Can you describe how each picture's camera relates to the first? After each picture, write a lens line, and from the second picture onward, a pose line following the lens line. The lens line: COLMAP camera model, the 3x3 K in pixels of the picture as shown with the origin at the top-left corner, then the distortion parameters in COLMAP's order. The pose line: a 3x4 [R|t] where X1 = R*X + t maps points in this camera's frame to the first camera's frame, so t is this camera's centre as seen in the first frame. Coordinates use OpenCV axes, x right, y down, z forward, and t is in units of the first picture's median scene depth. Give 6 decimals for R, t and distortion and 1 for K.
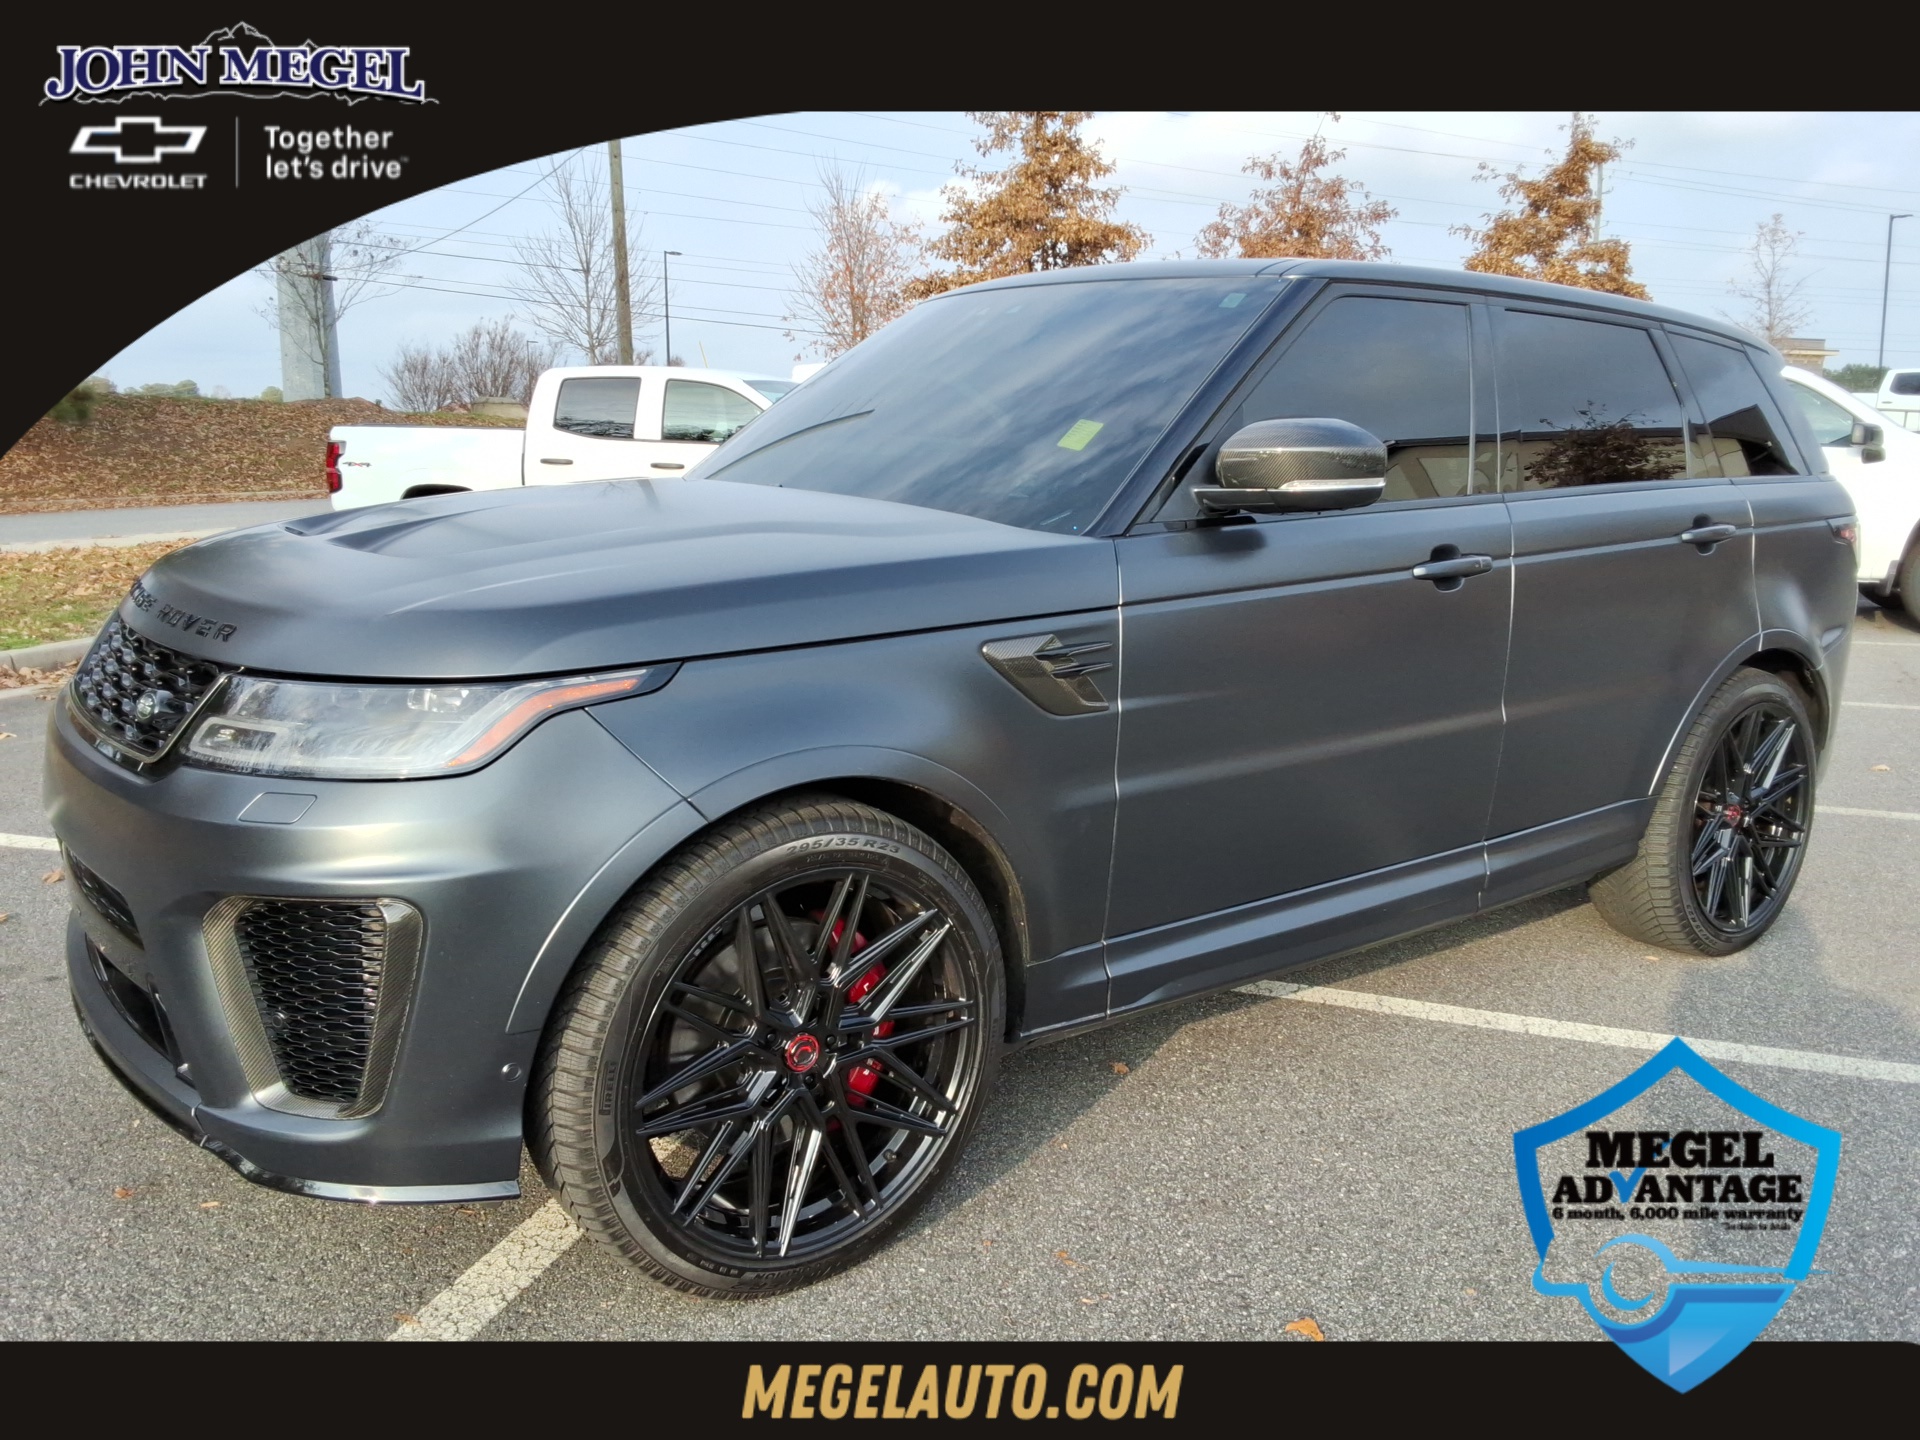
lens RADIAL K [[1532.1, 0, 976.9], [0, 1532.1, 704.0], [0, 0, 1]] dist [0.112499, -0.174554]
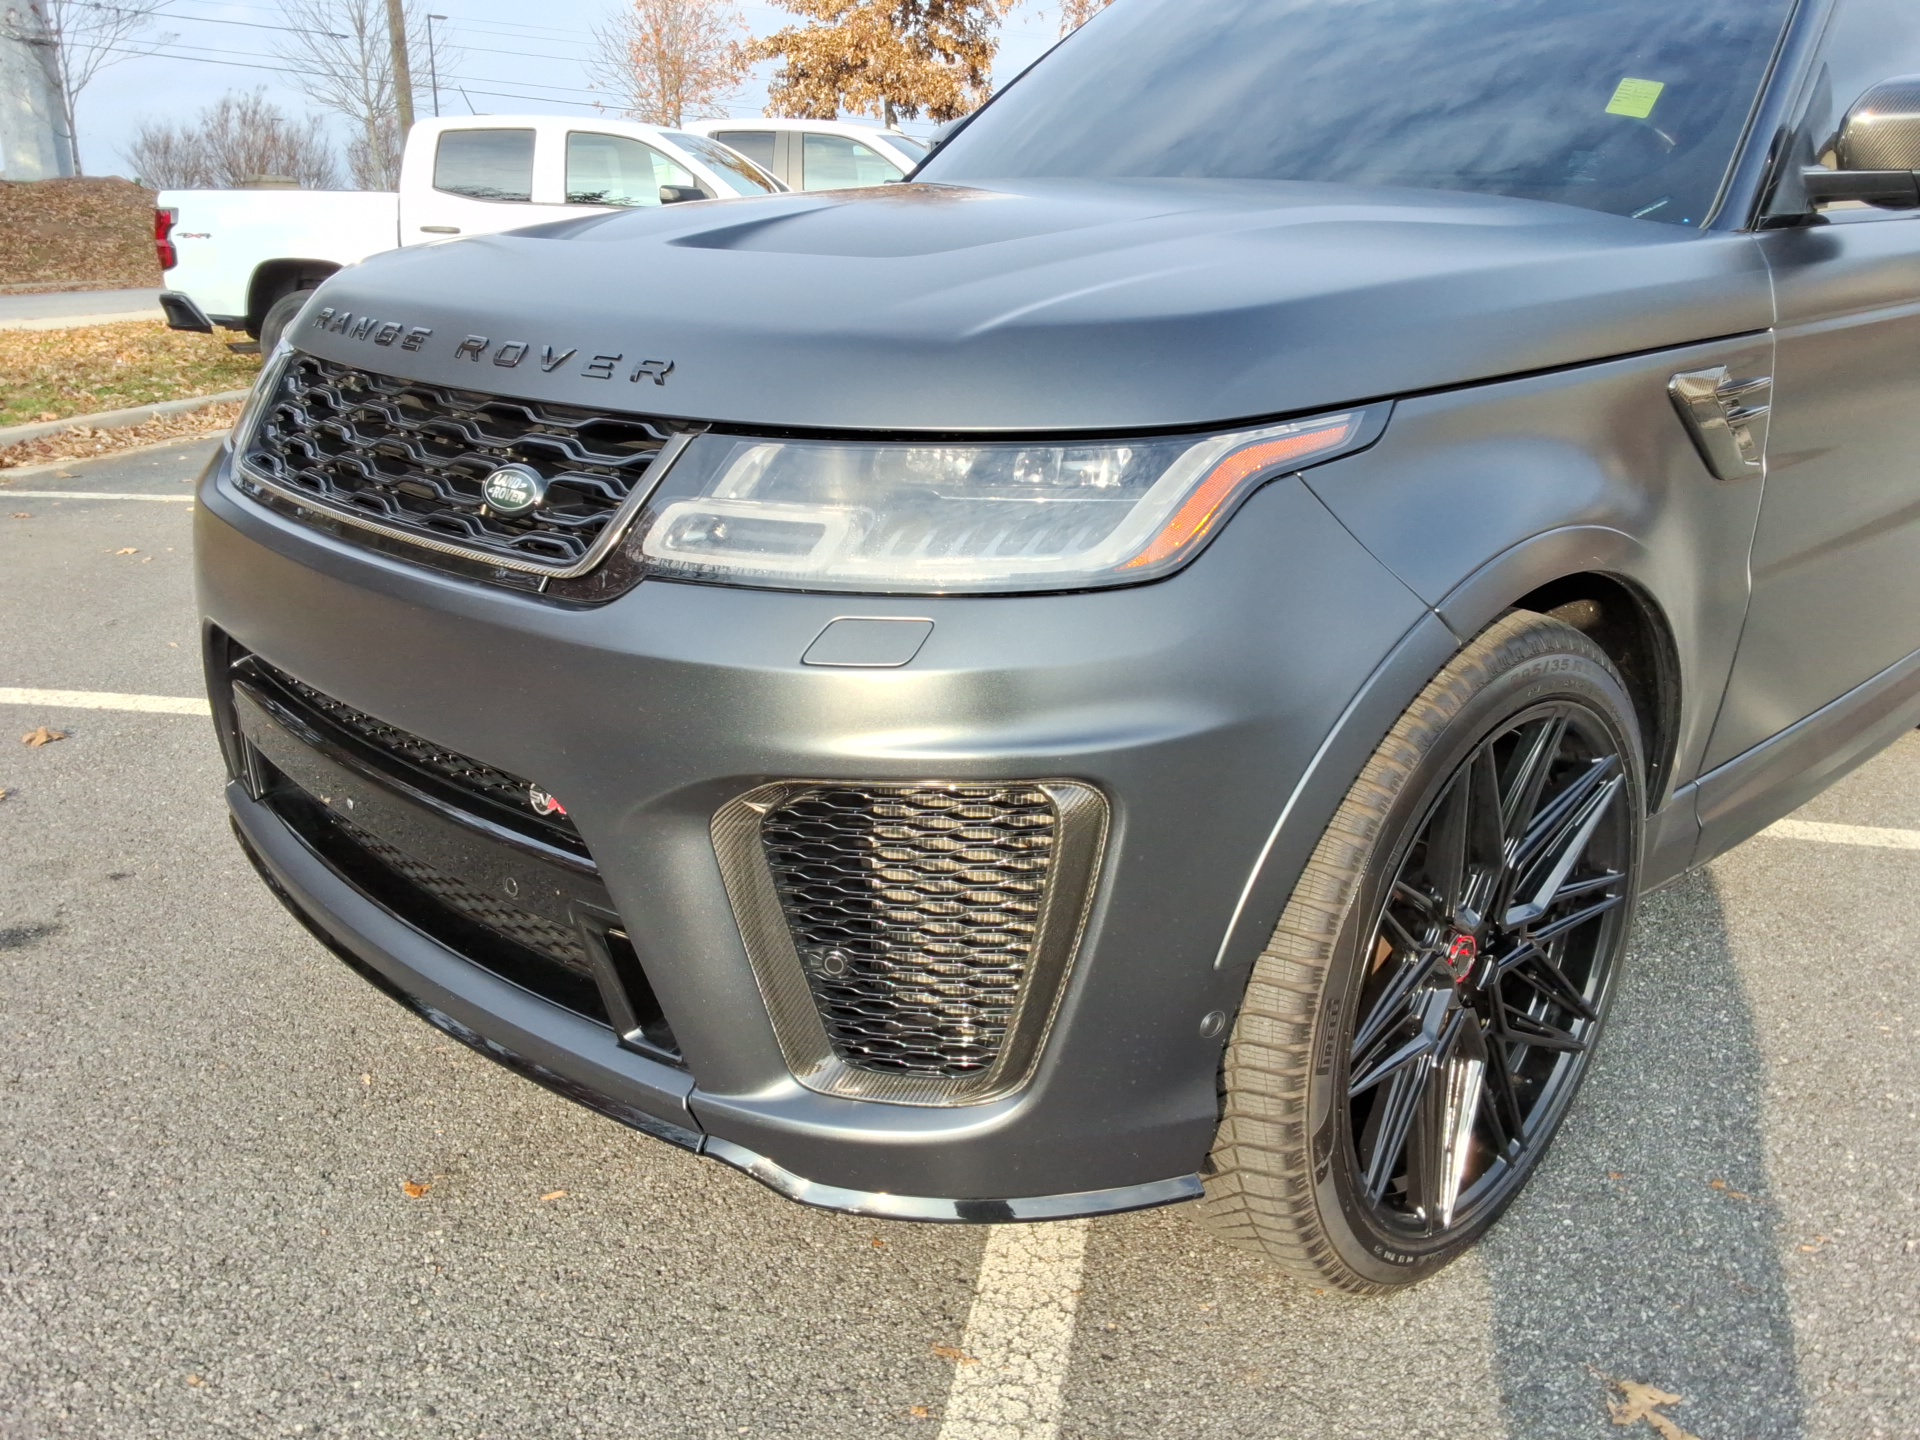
lens RADIAL K [[1532.1, 0, 976.9], [0, 1532.1, 704.0], [0, 0, 1]] dist [0.112499, -0.174554]
pose [[0.991561, -0.037986, 0.123952, -0.095880], [0.022208, 0.991747, 0.126274, 0.002861], [-0.127726, -0.122456, 0.984221, 0.075570]]
